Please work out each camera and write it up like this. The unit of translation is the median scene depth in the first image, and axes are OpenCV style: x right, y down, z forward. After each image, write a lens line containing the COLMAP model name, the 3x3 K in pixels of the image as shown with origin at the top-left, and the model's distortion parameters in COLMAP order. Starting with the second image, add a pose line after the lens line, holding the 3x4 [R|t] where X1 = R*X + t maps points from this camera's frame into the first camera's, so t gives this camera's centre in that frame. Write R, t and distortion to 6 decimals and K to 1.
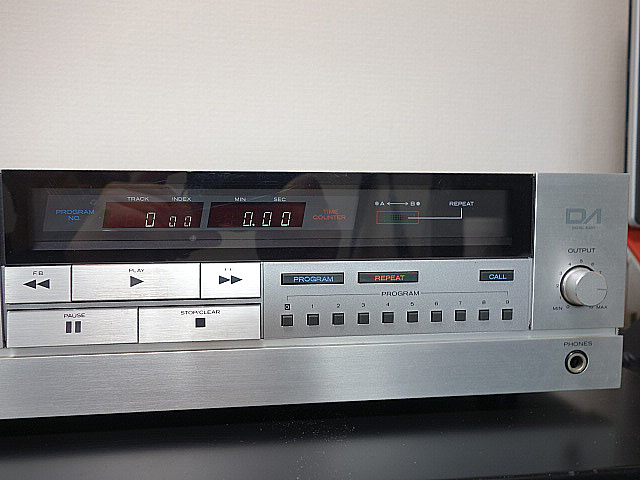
lens RADIAL K [[560.9, 0, 320.0], [0, 560.9, 240.0], [0, 0, 1]] dist [0.004287, 0.002476]
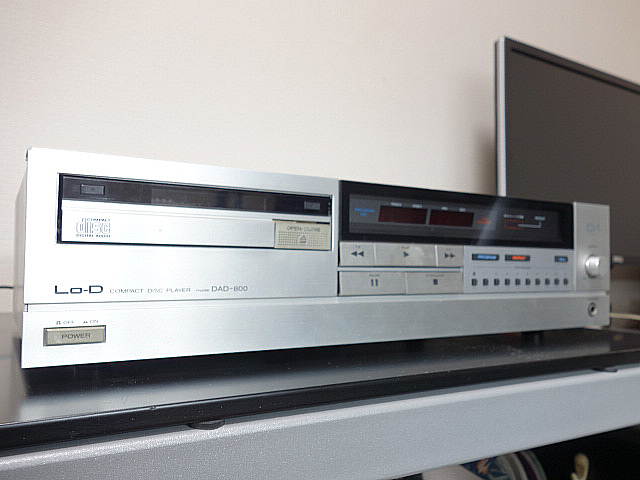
lens RADIAL K [[560.9, 0, 320.0], [0, 560.9, 240.0], [0, 0, 1]] dist [0.004287, 0.002476]
pose [[0.926999, 0.027499, 0.374055, -1.072065], [0.013540, 0.994205, -0.106644, 0.185630], [-0.374820, 0.103924, 0.921254, -0.354012]]
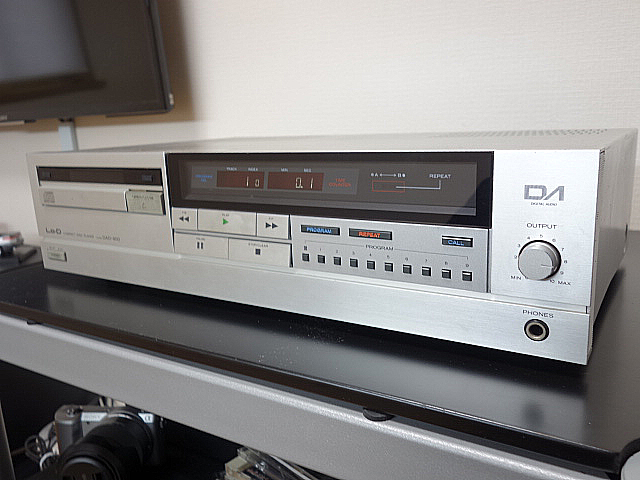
lens RADIAL K [[560.9, 0, 320.0], [0, 560.9, 240.0], [0, 0, 1]] dist [0.004287, 0.002476]
pose [[0.762925, 0.104910, -0.637918, 0.846798], [-0.008352, 0.988262, 0.152537, -0.113531], [0.646433, -0.111047, 0.754846, -0.040978]]
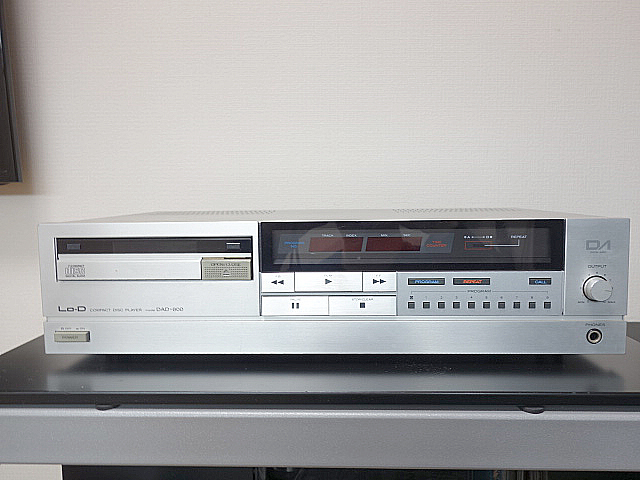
lens RADIAL K [[560.9, 0, 320.0], [0, 560.9, 240.0], [0, 0, 1]] dist [0.004287, 0.002476]
pose [[0.983720, 0.003672, -0.179673, -0.024623], [-0.001650, 0.999934, 0.011401, -0.076644], [0.179703, -0.010919, 0.983660, -0.744290]]
